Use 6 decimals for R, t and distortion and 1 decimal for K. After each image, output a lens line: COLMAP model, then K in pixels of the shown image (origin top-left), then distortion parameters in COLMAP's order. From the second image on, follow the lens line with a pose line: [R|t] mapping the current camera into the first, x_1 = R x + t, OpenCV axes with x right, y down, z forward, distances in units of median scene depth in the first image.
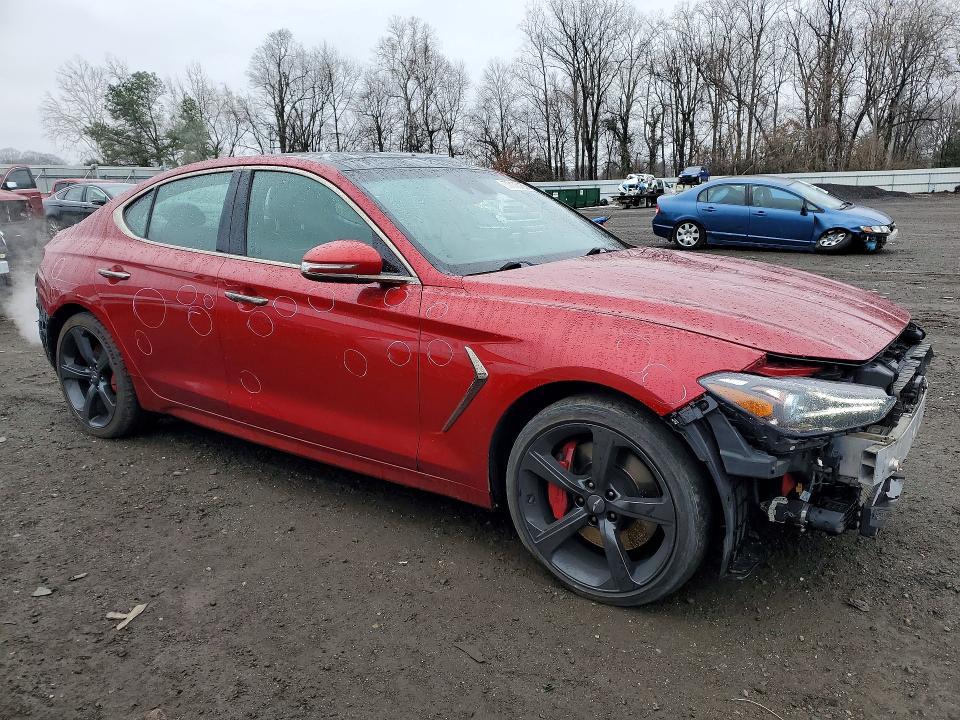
lens RADIAL K [[714.8, 0, 483.8], [0, 714.8, 359.5], [0, 0, 1]] dist [0.011689, 0.010764]
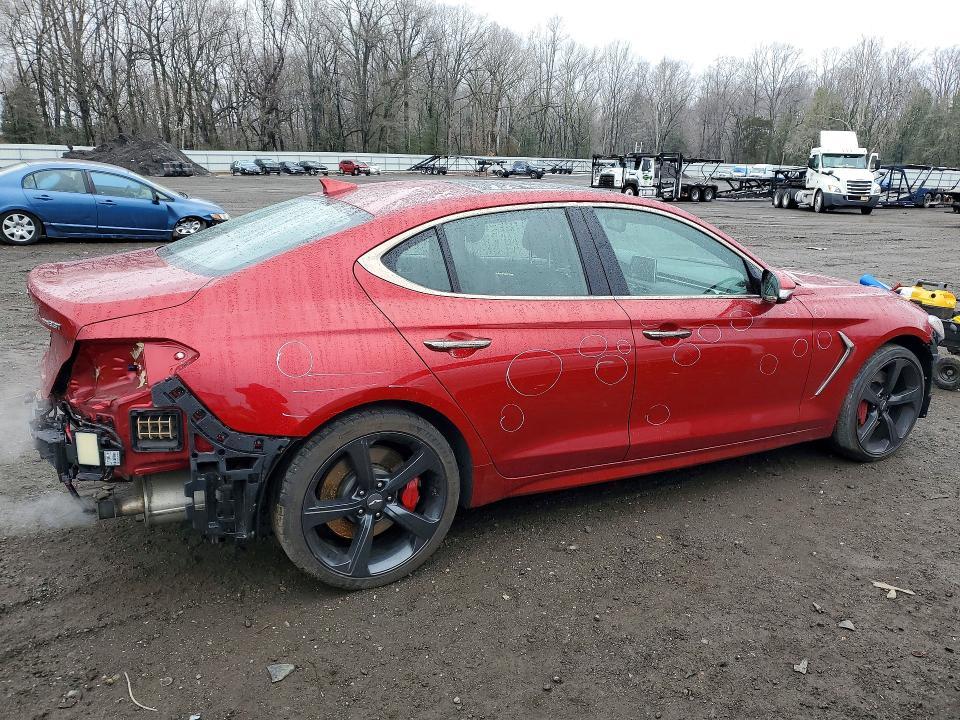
lens RADIAL K [[714.8, 0, 484.2], [0, 714.8, 360.3], [0, 0, 1]] dist [0.011689, 0.010764]
pose [[0.473995, -0.202435, 0.856942, -0.228772], [0.176373, 0.975318, 0.132843, -0.039521], [-0.862683, 0.088175, 0.498000, 0.121485]]
